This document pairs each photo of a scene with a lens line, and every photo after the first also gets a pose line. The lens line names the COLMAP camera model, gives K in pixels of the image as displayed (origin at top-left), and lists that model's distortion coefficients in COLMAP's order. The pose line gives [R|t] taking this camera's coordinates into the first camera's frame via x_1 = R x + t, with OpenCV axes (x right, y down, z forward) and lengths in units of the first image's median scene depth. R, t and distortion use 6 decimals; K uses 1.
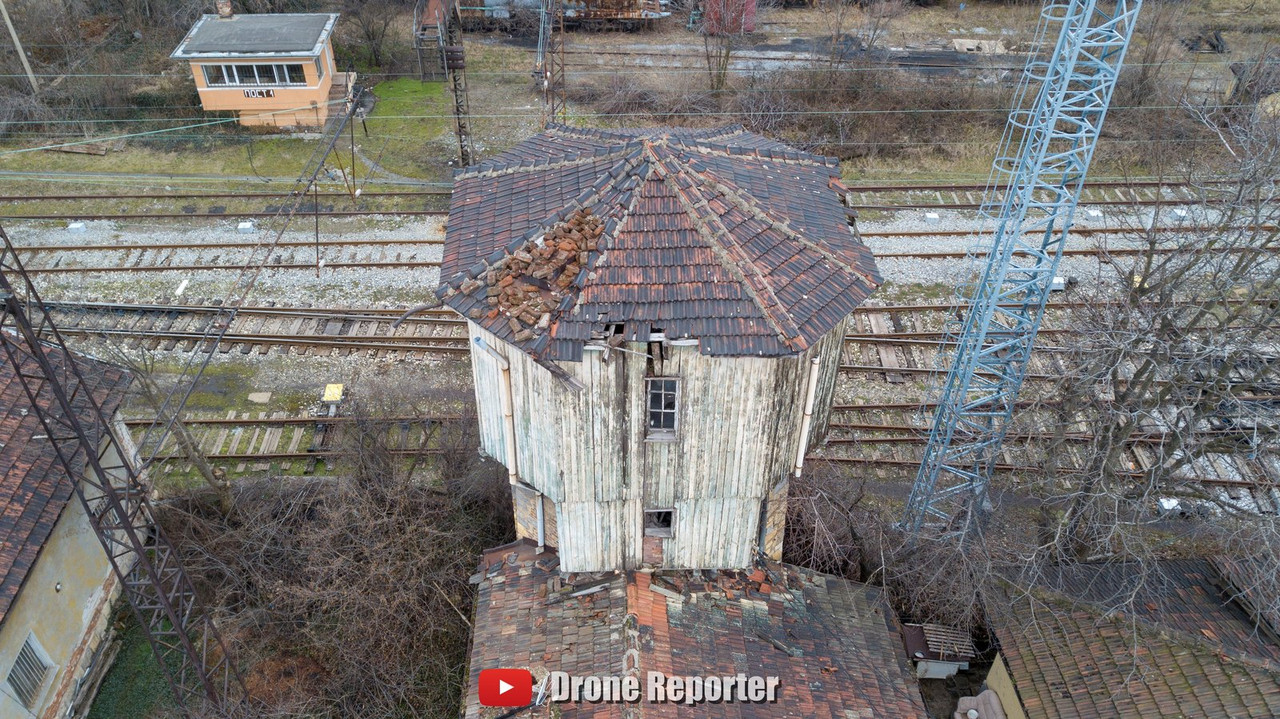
lens RADIAL K [[977.8, 0, 632.3], [0, 977.8, 364.9], [0, 0, 1]] dist [0.014677, -0.002208]
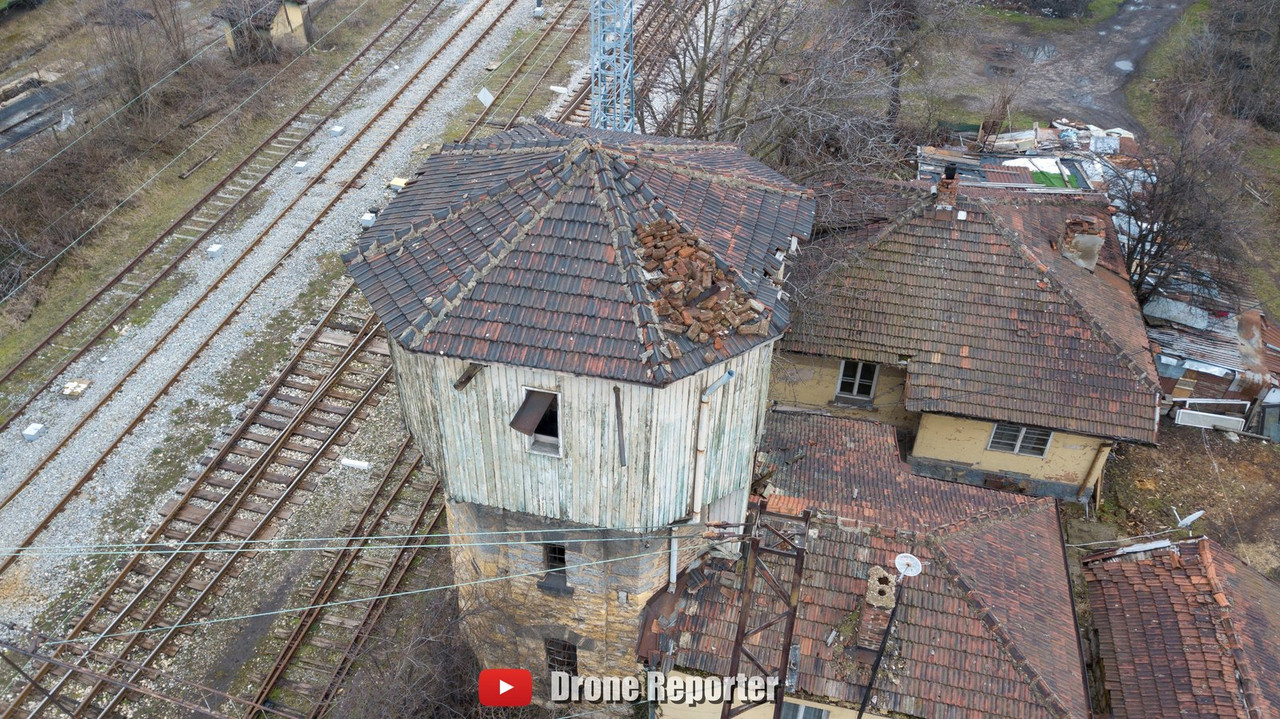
lens RADIAL K [[977.8, 0, 632.3], [0, 977.8, 364.9], [0, 0, 1]] dist [0.014677, -0.002208]
pose [[0.267359, -0.626372, 0.732241, -0.409456], [0.620105, 0.693487, 0.366805, -0.205446], [-0.737556, 0.355998, 0.573826, 0.249922]]
